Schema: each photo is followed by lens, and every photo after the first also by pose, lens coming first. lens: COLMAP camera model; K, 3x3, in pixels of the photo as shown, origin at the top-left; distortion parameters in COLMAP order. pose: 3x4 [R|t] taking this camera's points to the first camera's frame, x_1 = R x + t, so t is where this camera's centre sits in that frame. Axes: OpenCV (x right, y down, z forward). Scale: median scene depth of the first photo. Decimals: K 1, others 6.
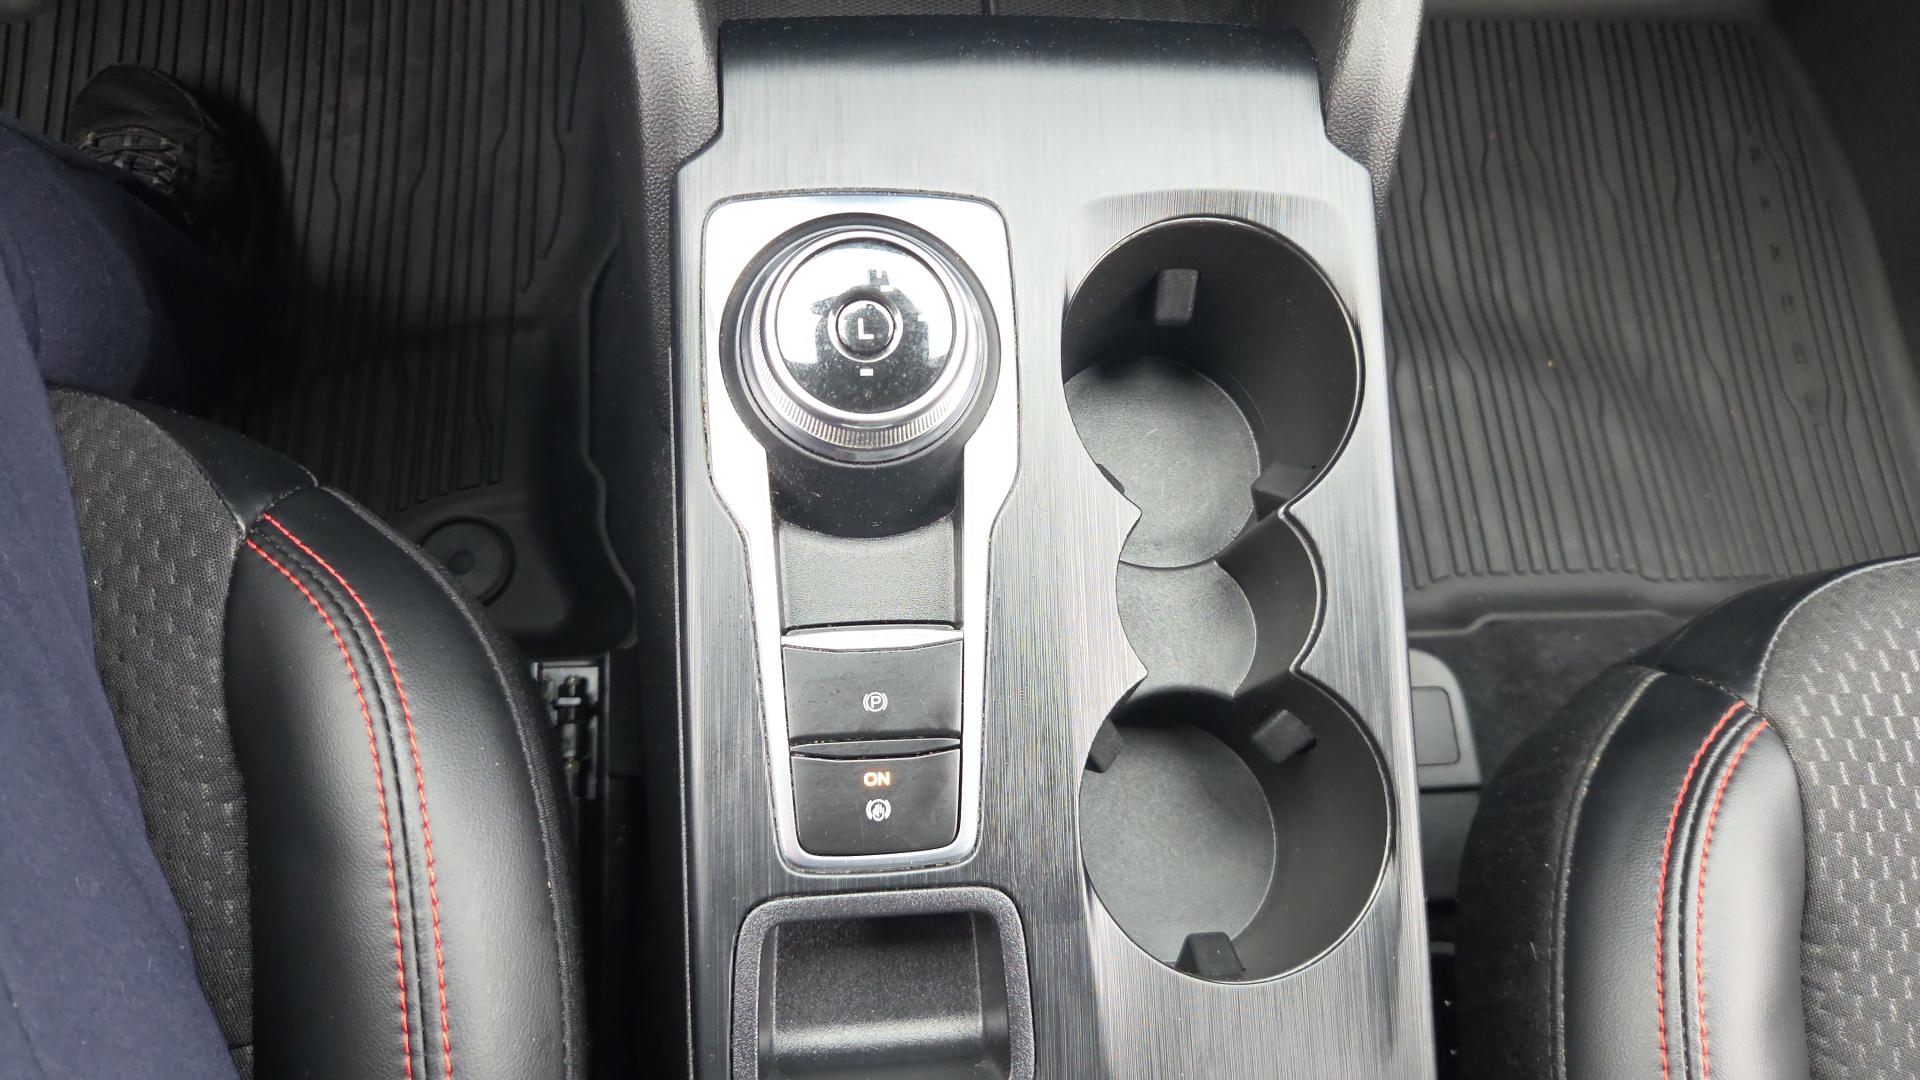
lens RADIAL K [[1274.8, 0, 960.2], [0, 1274.8, 518.8], [0, 0, 1]] dist [0.040926, -0.034746]
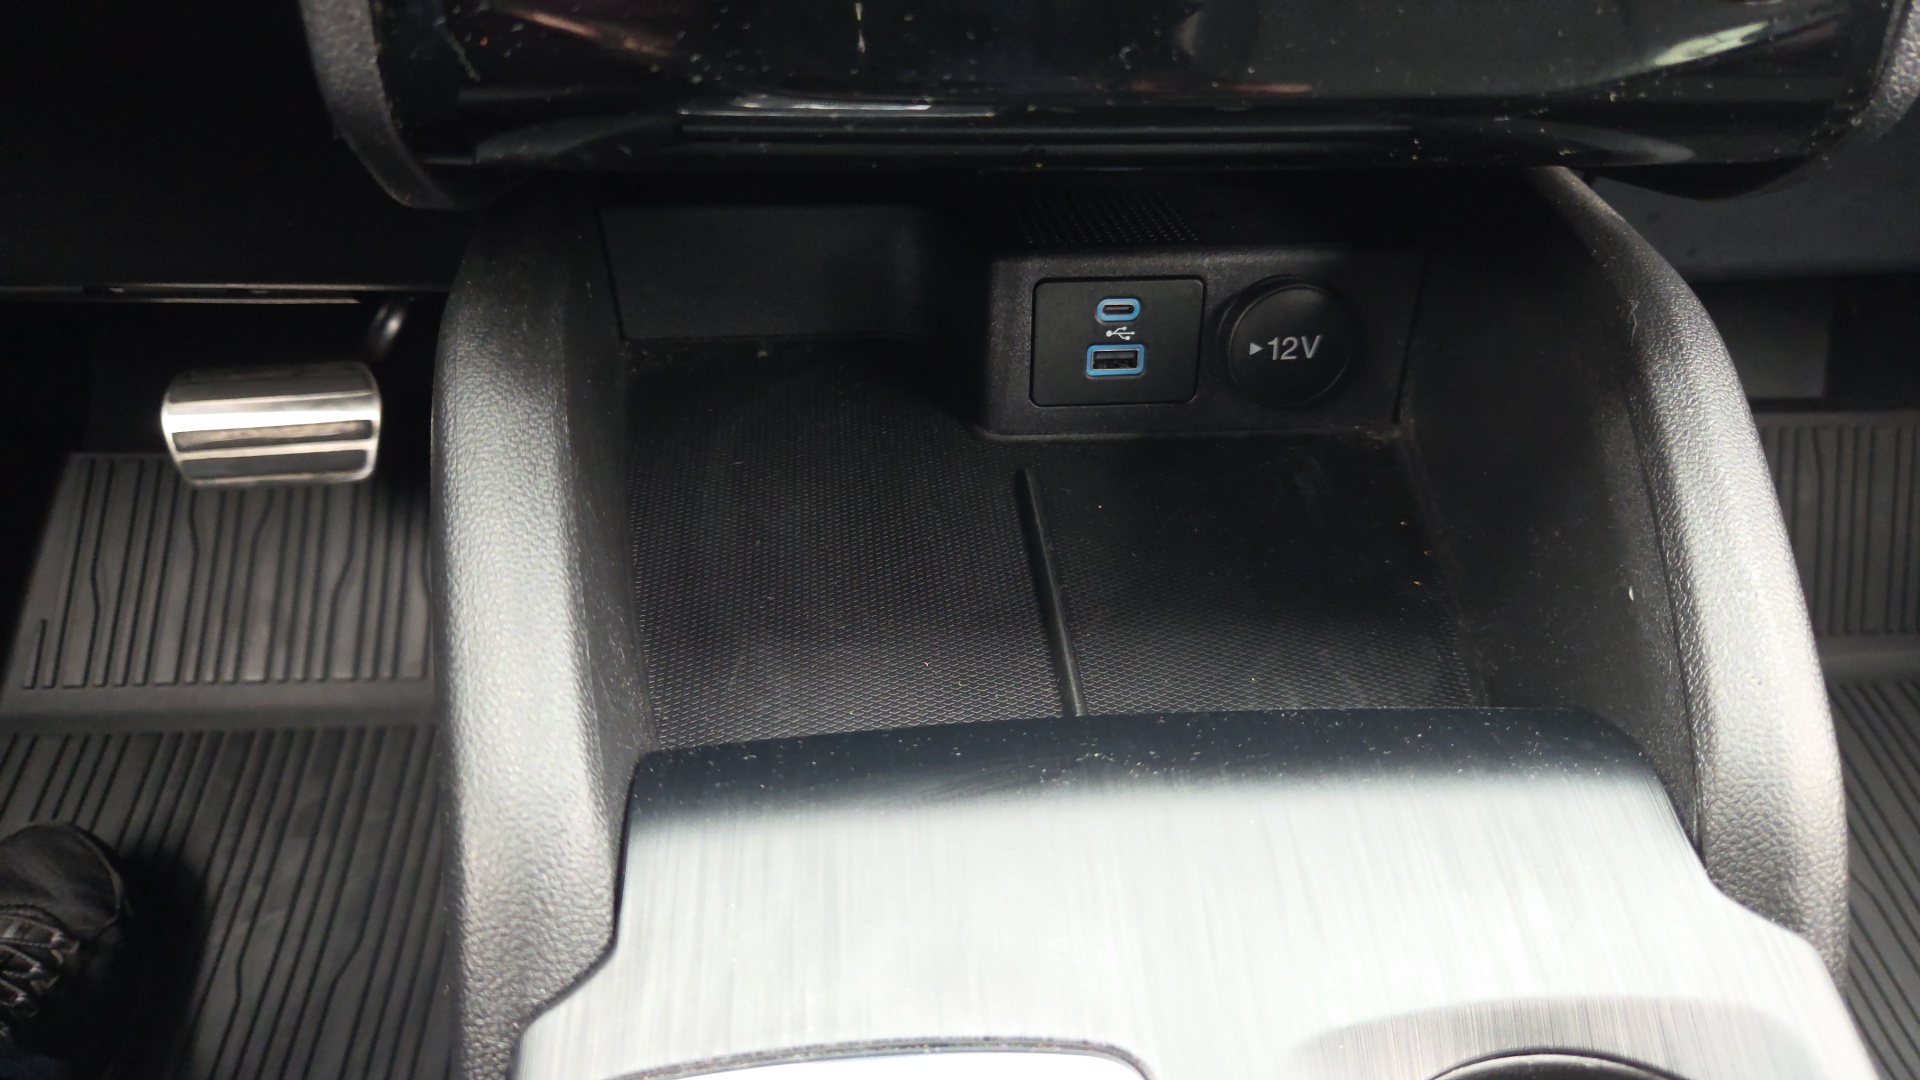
lens RADIAL K [[1274.8, 0, 969.6], [0, 1274.8, 530.0], [0, 0, 1]] dist [0.040926, -0.034746]
pose [[0.997545, -0.065190, -0.025576, -0.010544], [0.043623, 0.864191, -0.501270, -0.167081], [0.054780, 0.498923, 0.864913, 0.426601]]
